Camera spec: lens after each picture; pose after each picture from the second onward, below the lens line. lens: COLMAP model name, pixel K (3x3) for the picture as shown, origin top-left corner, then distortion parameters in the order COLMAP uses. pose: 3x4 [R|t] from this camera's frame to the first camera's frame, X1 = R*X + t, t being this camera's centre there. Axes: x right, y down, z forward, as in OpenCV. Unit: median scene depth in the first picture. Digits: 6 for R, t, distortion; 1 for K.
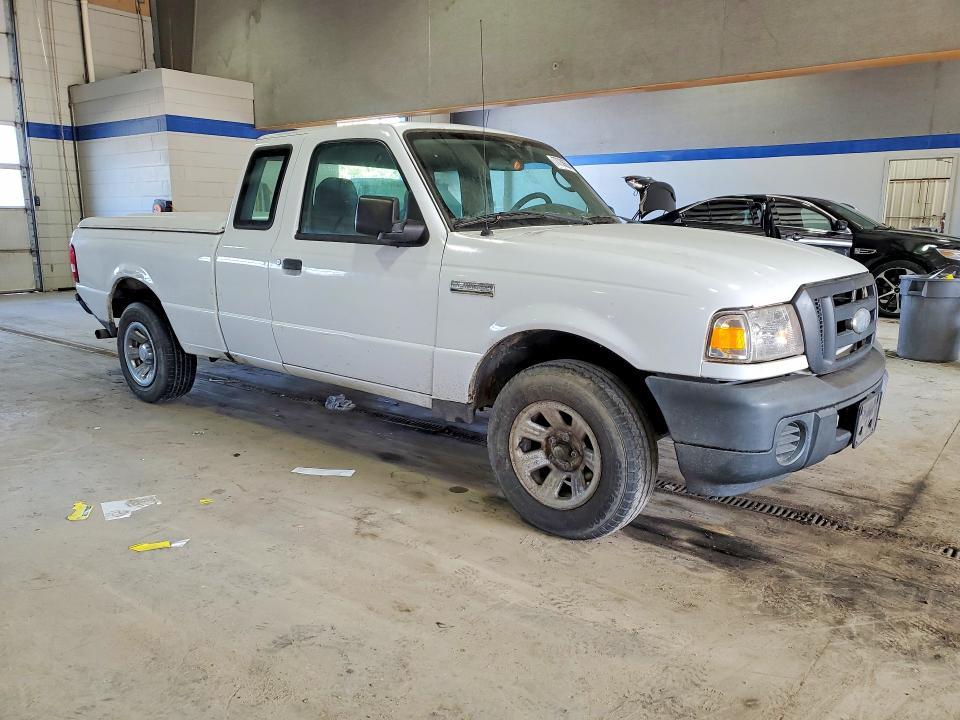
lens RADIAL K [[692.1, 0, 480.0], [0, 692.1, 360.0], [0, 0, 1]] dist [-0.001778, -0.001115]
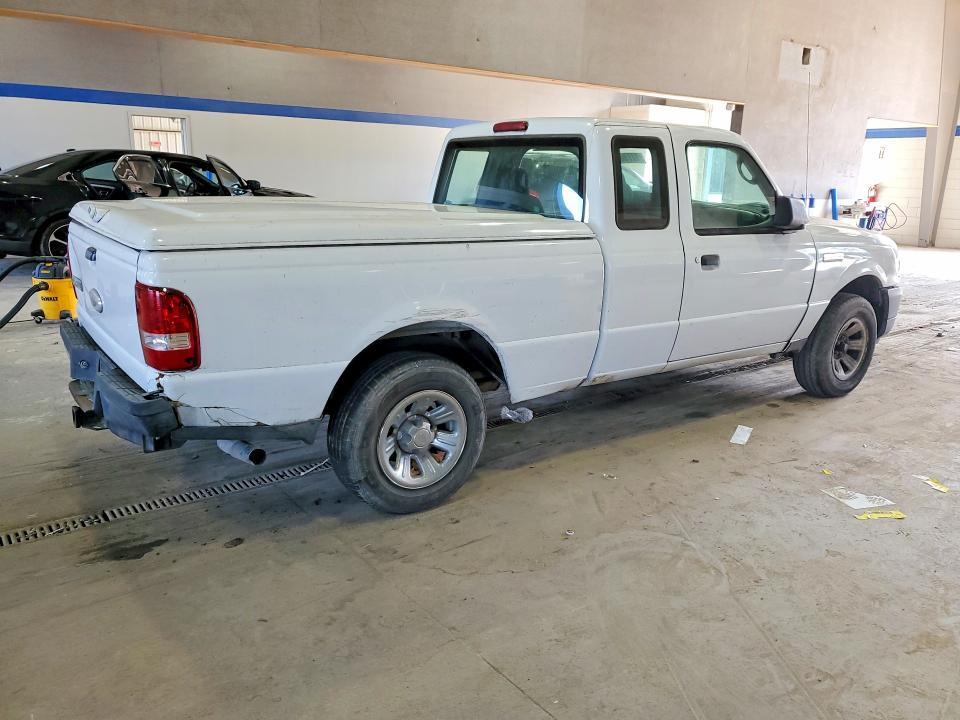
lens RADIAL K [[692.1, 0, 480.0], [0, 692.1, 360.0], [0, 0, 1]] dist [-0.001778, -0.001115]
pose [[0.311640, -0.234006, 0.920935, -1.308893], [0.161938, 0.968102, 0.191192, -0.235540], [-0.936300, 0.089551, 0.339593, 0.937540]]
